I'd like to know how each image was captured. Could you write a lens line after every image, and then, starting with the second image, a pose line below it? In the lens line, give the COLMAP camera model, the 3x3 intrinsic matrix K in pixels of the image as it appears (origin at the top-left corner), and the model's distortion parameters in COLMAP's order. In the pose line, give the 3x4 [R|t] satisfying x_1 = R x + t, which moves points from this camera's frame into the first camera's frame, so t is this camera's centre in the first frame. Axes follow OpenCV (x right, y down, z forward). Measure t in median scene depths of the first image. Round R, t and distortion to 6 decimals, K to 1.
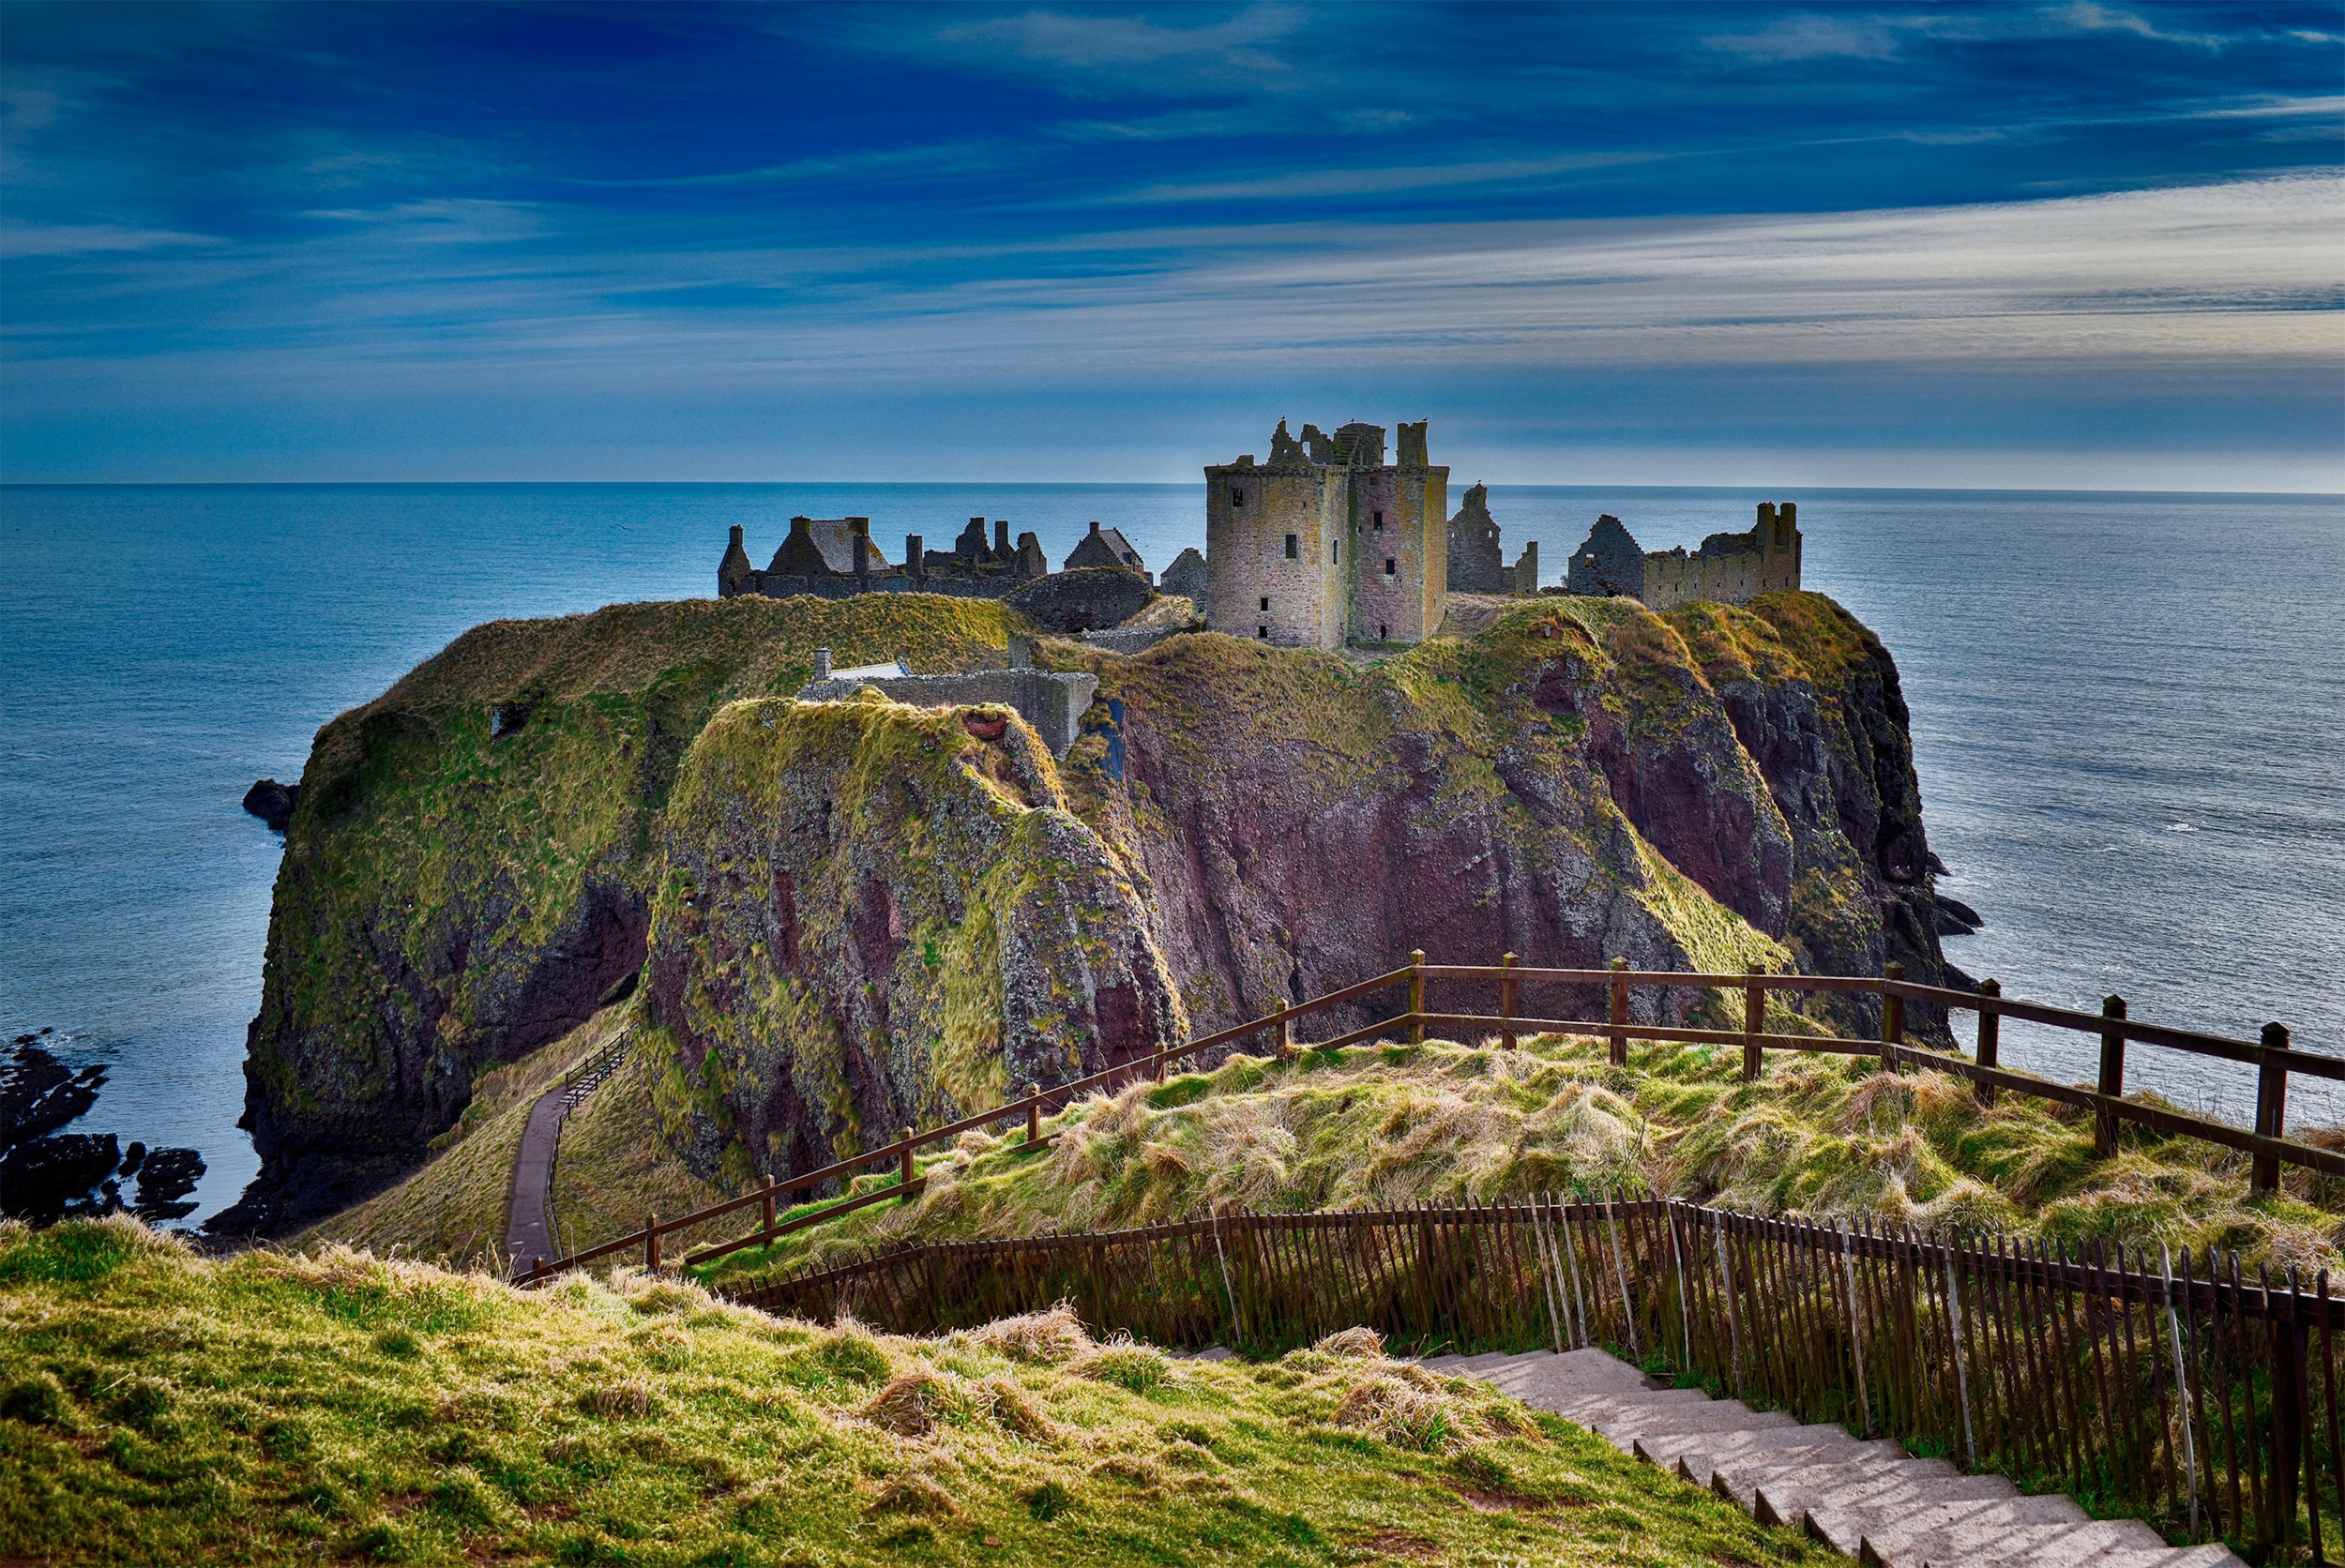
lens RADIAL K [[2493.6, 0, 1172.4], [0, 2493.6, 796.9], [0, 0, 1]] dist [-0.052498, 0.000000]
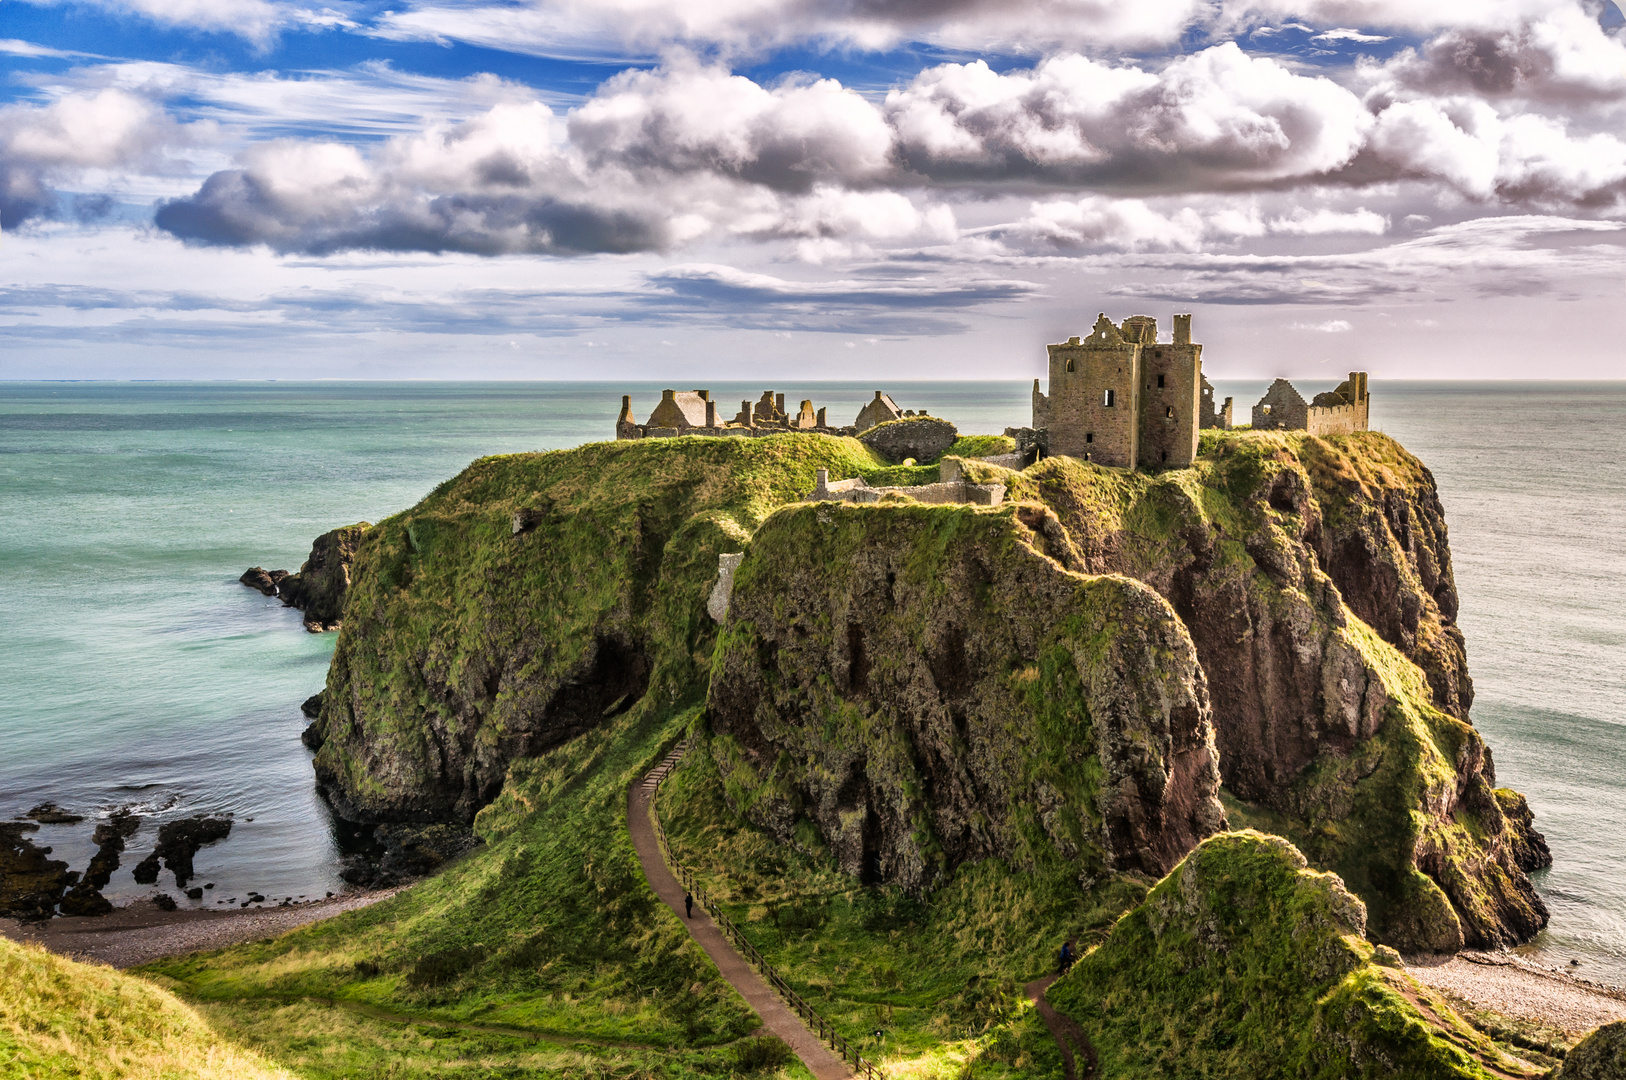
lens RADIAL K [[1543.0, 0, 813.4], [0, 1543.0, 533.0], [0, 0, 1]] dist [0.041940, 0.000000]
pose [[0.998904, -0.007777, 0.046164, -0.168483], [0.008999, 0.999613, -0.026318, 0.001010], [-0.045942, 0.026705, 0.998587, 0.099508]]
